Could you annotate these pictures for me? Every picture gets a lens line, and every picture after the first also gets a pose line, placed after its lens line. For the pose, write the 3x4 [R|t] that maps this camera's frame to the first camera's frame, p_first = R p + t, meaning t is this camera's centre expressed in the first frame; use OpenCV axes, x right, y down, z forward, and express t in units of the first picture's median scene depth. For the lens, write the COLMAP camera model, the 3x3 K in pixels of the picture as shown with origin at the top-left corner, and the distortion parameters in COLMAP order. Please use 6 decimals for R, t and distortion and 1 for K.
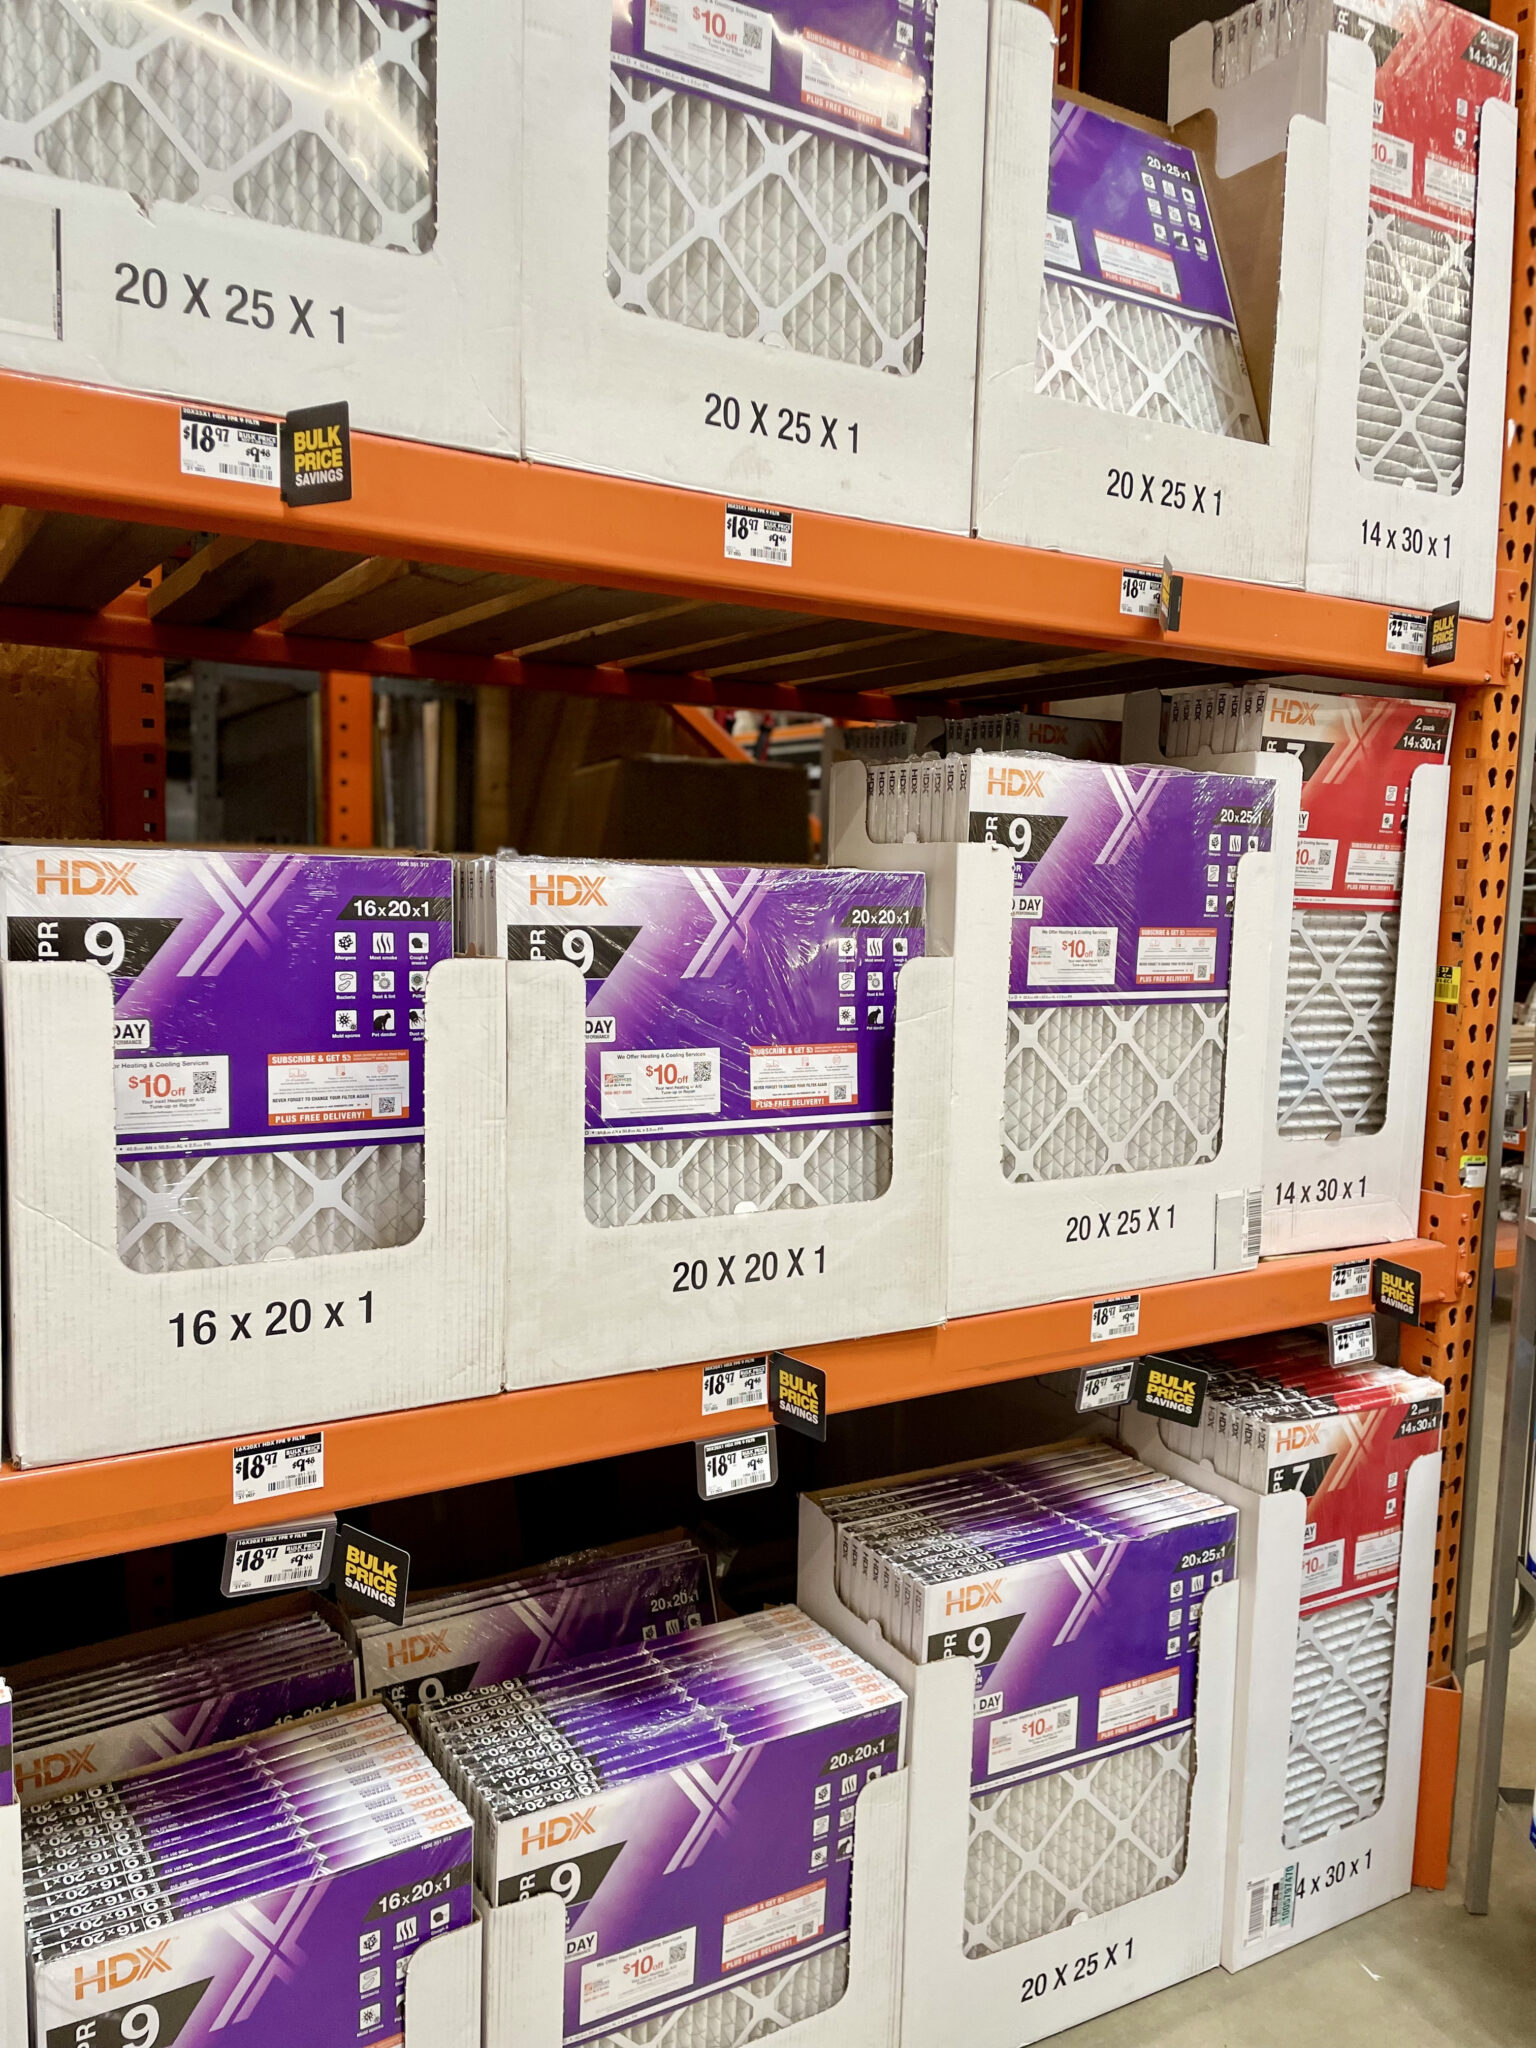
lens RADIAL K [[1551.5, 0, 767.4], [0, 1551.5, 1024.1], [0, 0, 1]] dist [0.053103, -0.001124]
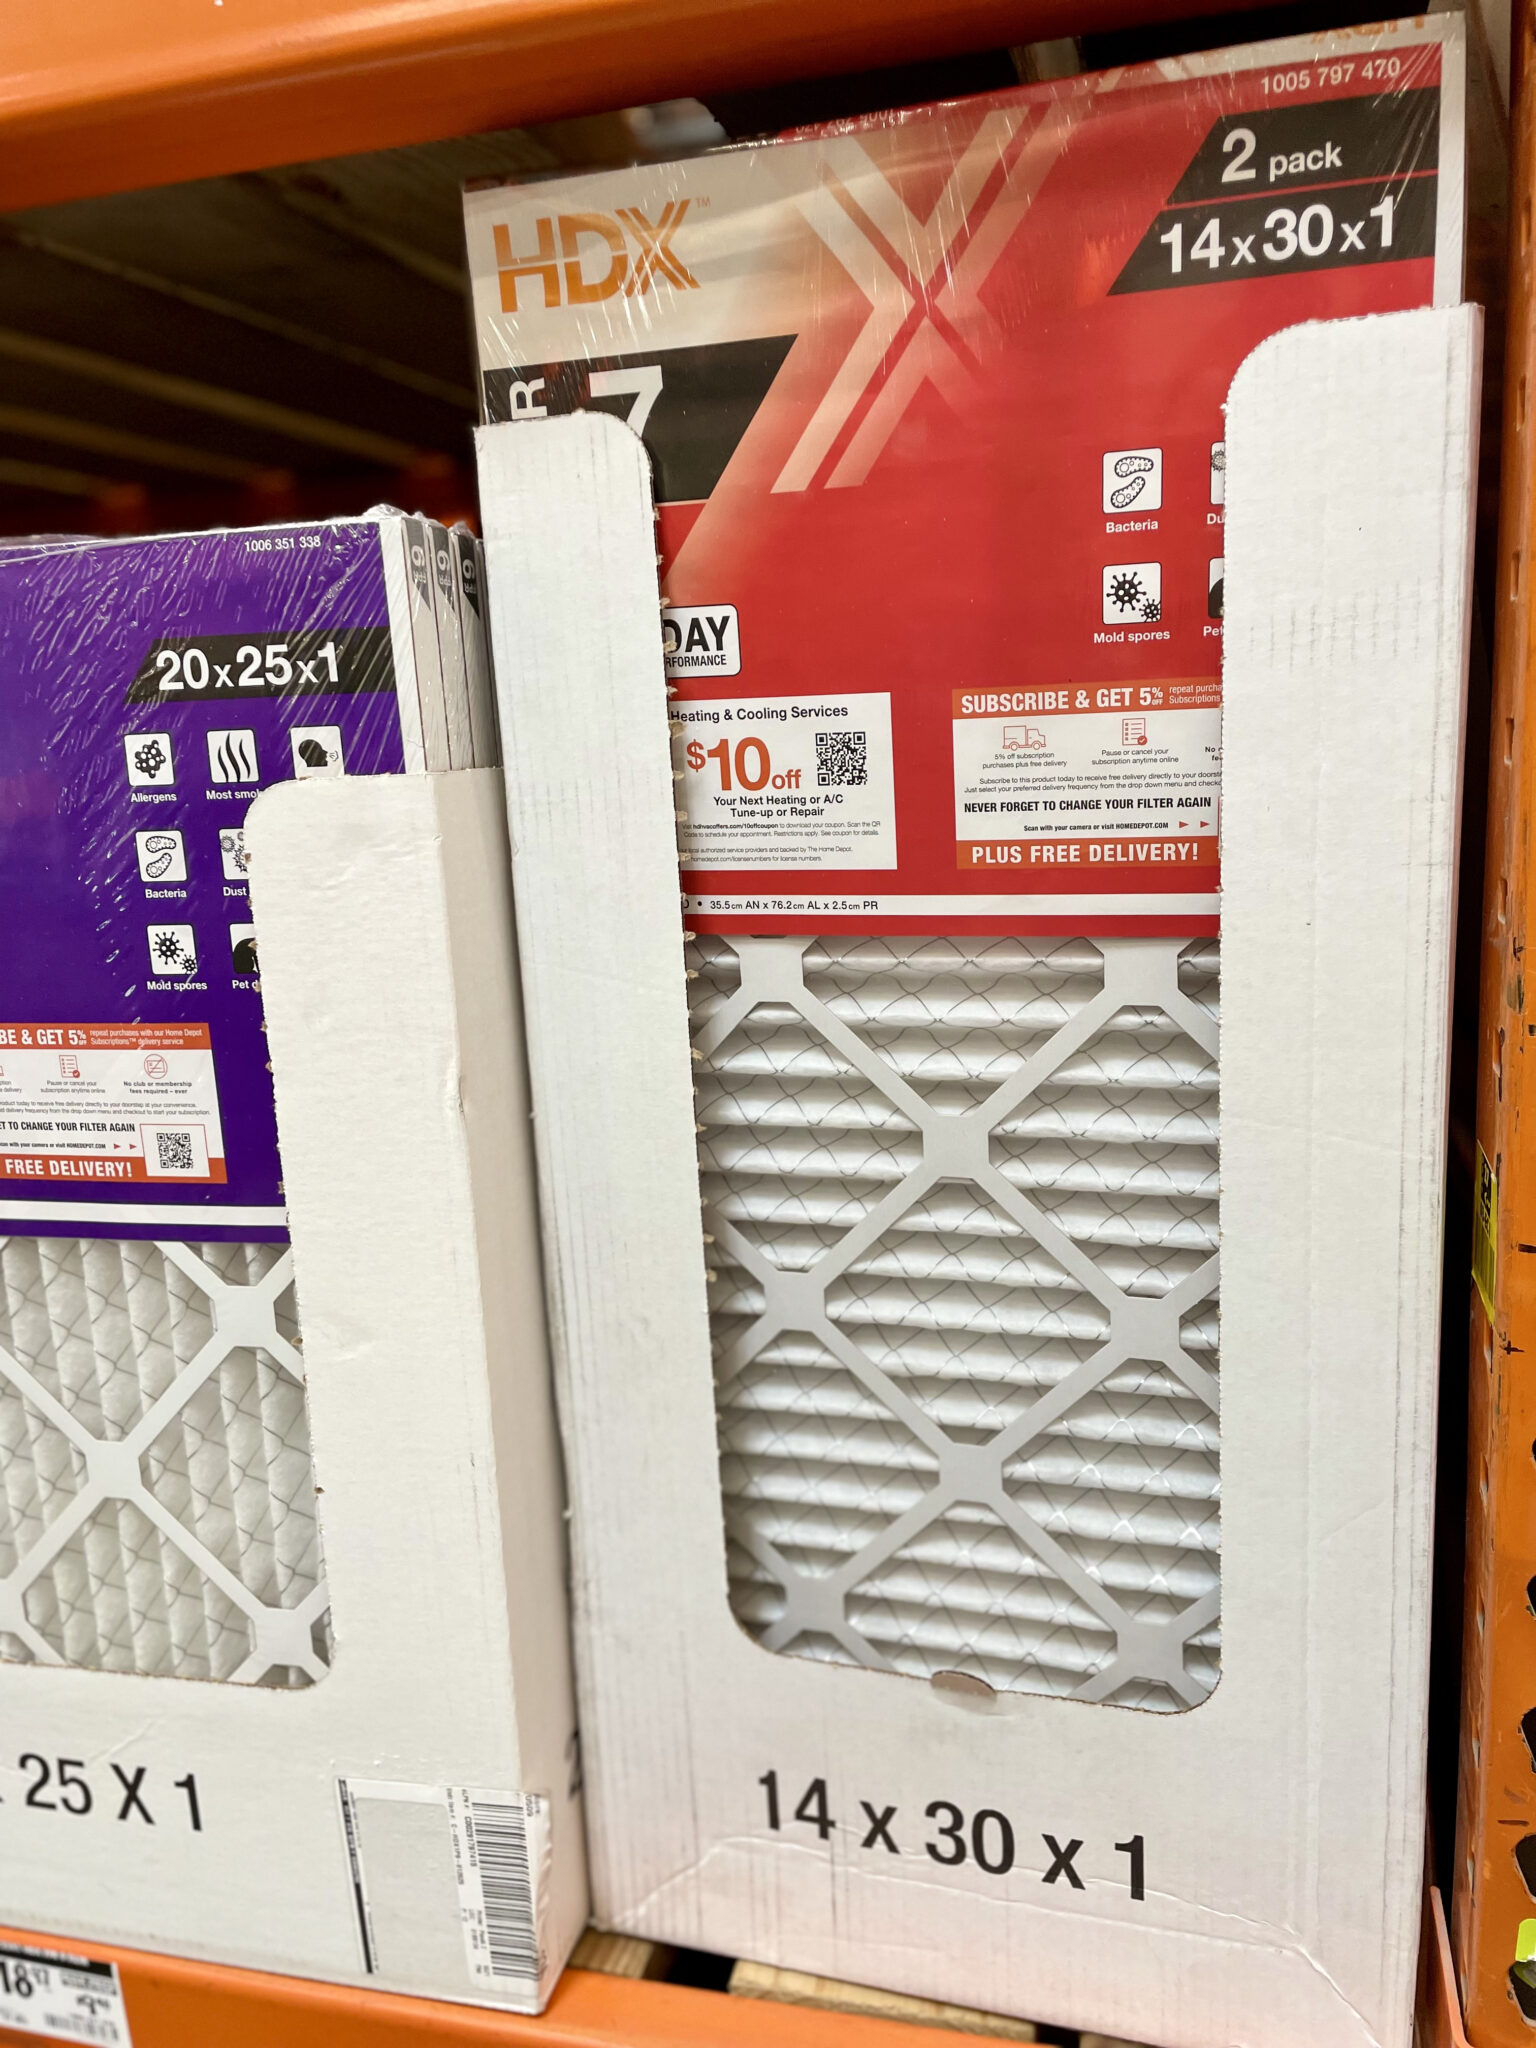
lens RADIAL K [[1551.5, 0, 770.0], [0, 1551.5, 1031.3], [0, 0, 1]] dist [0.053103, -0.001124]
pose [[0.699889, 0.073686, -0.710441, 0.557368], [-0.000967, 0.994761, 0.102222, -0.086284], [0.714251, -0.070857, 0.696293, 0.792675]]
